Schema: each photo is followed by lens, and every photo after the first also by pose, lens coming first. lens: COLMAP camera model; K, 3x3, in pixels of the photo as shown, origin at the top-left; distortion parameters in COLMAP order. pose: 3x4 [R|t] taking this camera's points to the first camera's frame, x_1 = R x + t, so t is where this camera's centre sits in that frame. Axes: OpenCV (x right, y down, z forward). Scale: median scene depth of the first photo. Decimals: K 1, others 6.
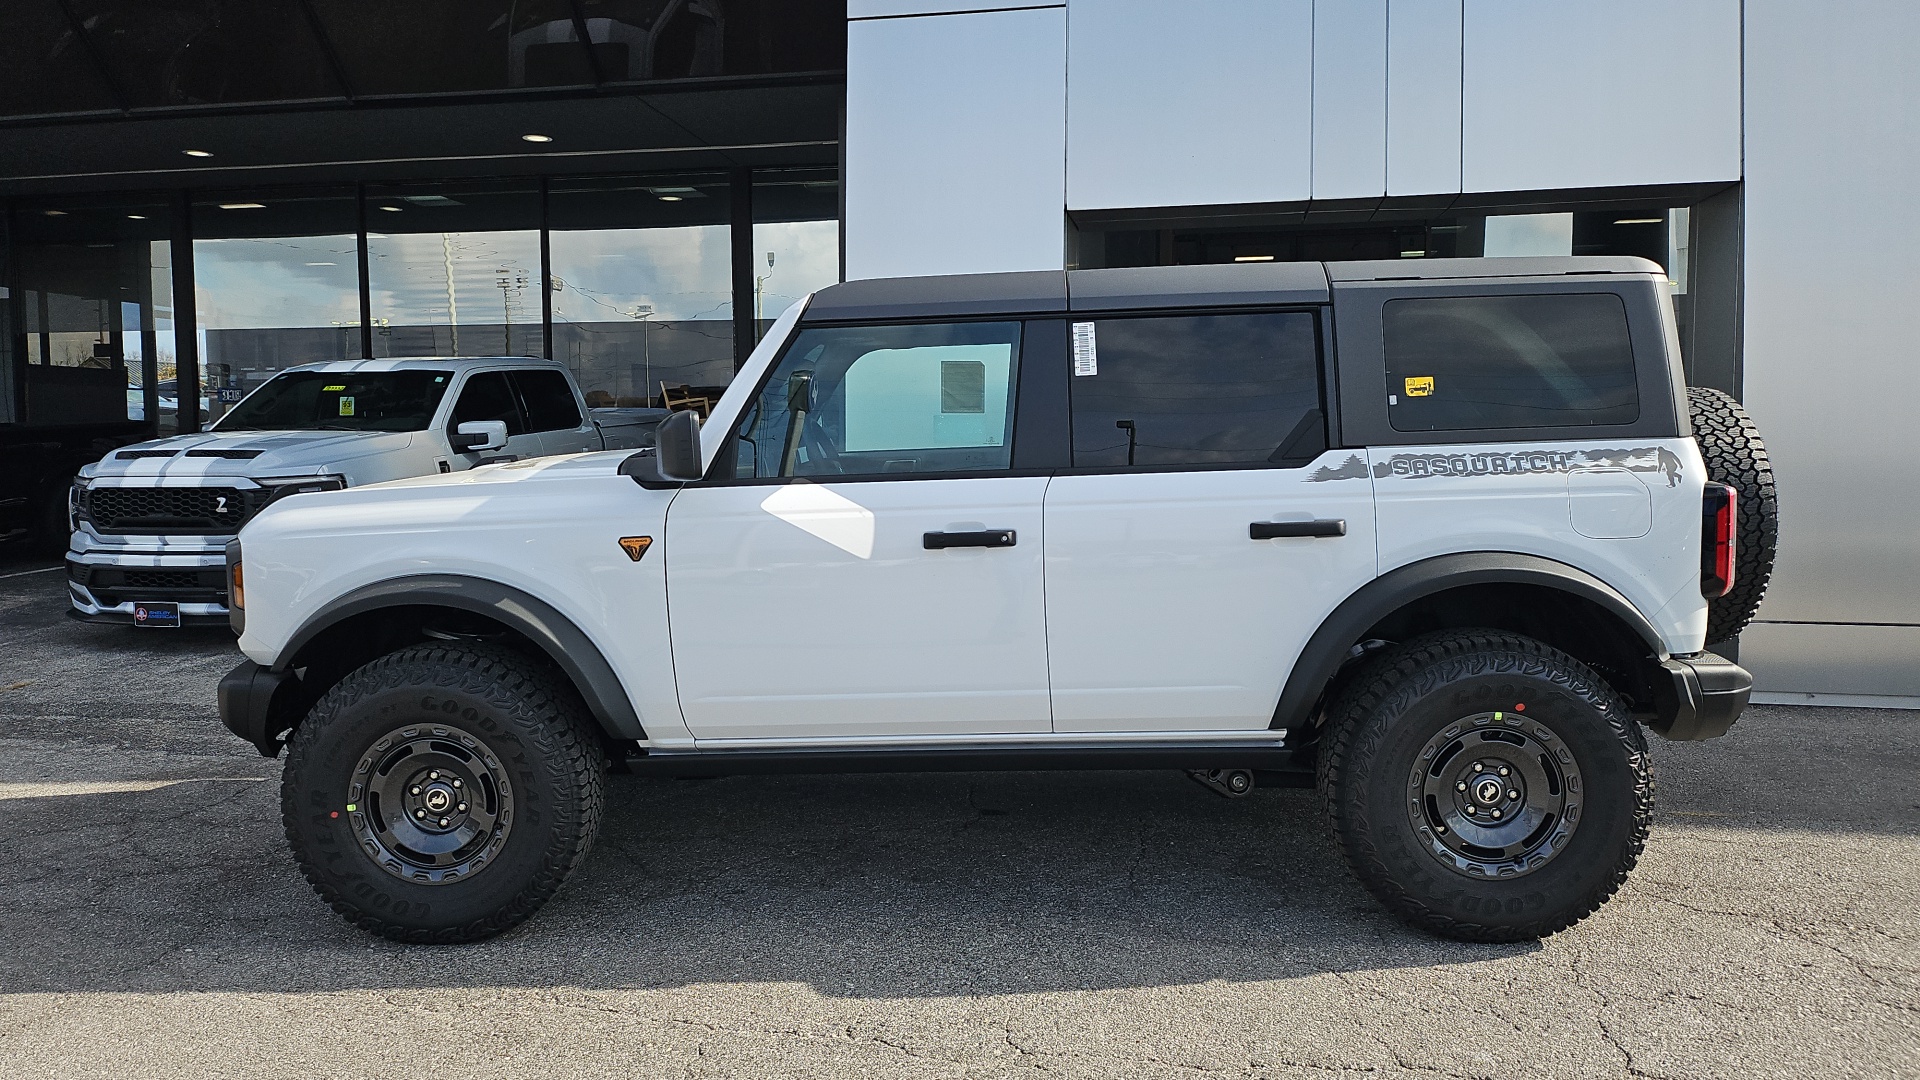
lens RADIAL K [[1283.7, 0, 960.0], [0, 1283.7, 540.0], [0, 0, 1]] dist [0.056245, -0.001855]
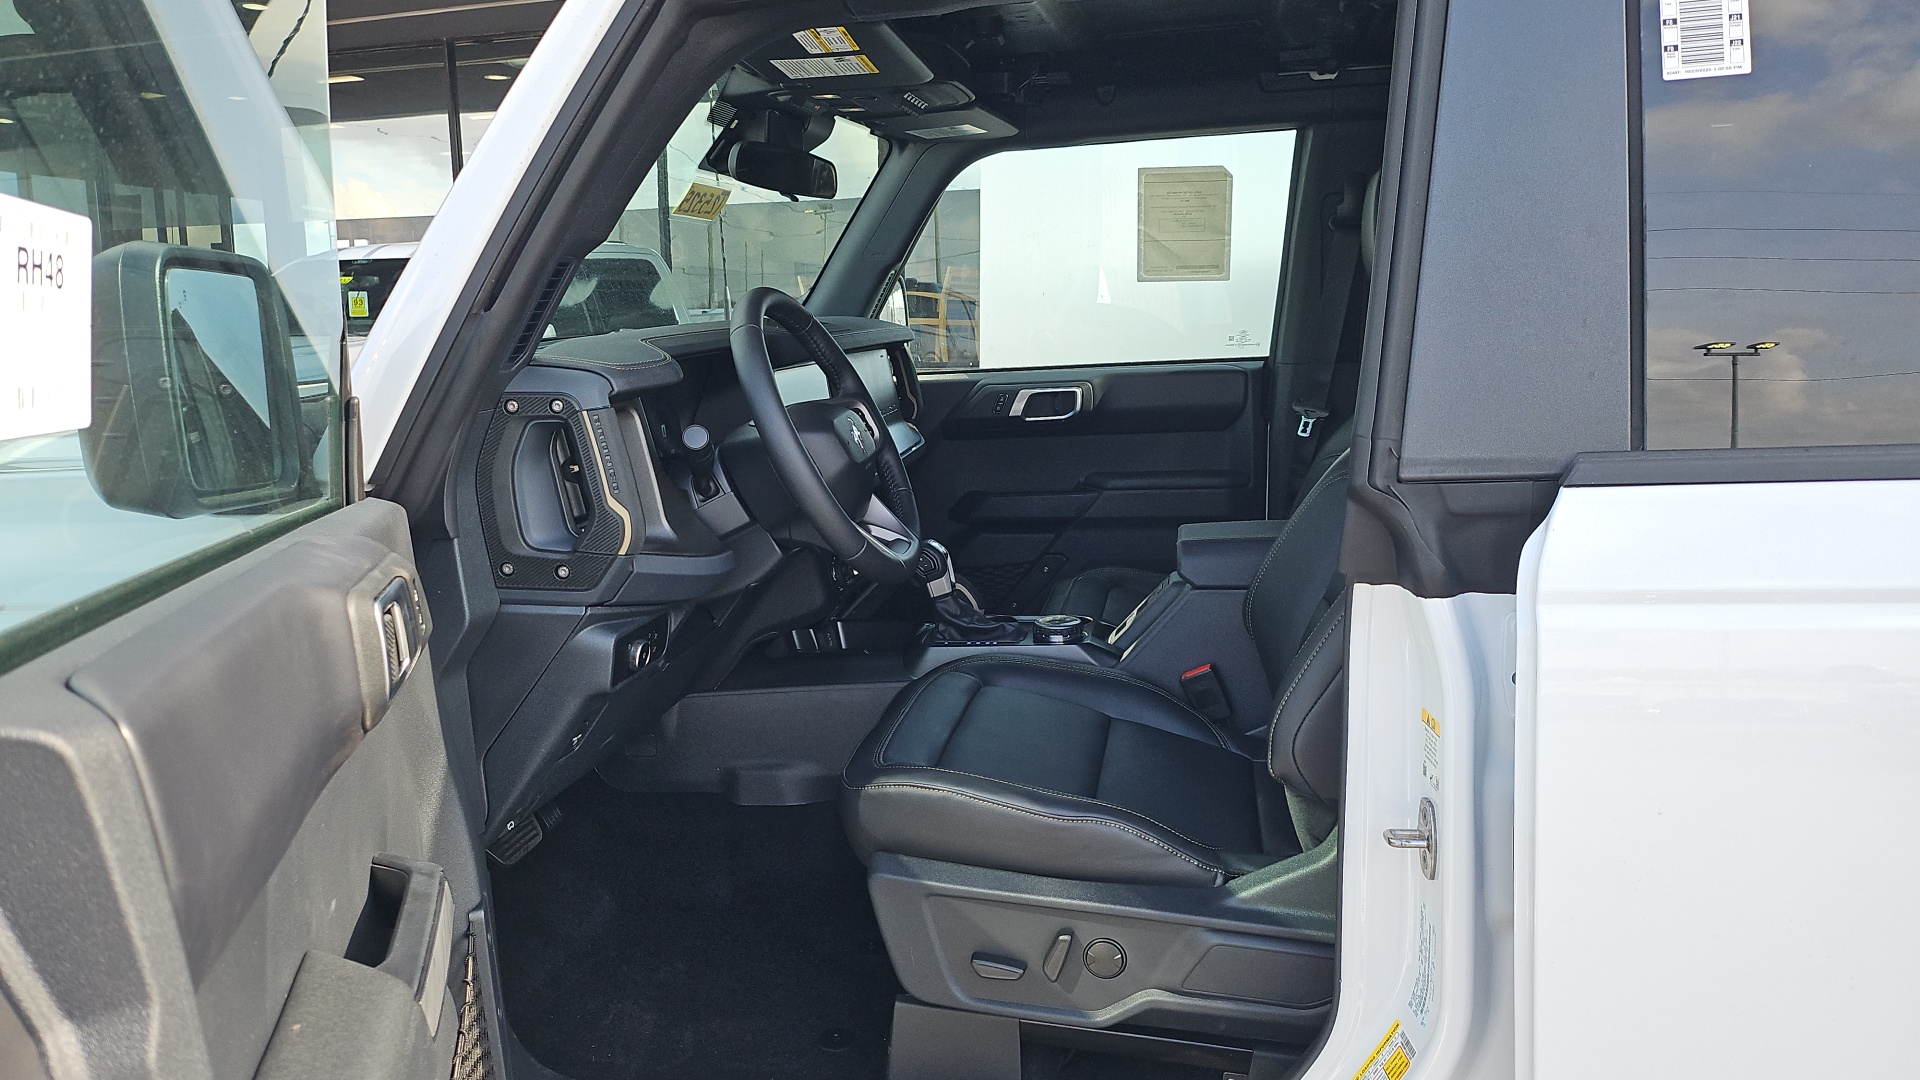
lens RADIAL K [[1283.7, 0, 960.0], [0, 1283.7, 540.0], [0, 0, 1]] dist [0.056245, -0.001855]
pose [[0.989440, 0.019060, -0.143681, -0.012197], [-0.009124, 0.997540, 0.069499, -0.052516], [0.144652, -0.067454, 0.987181, 0.723916]]
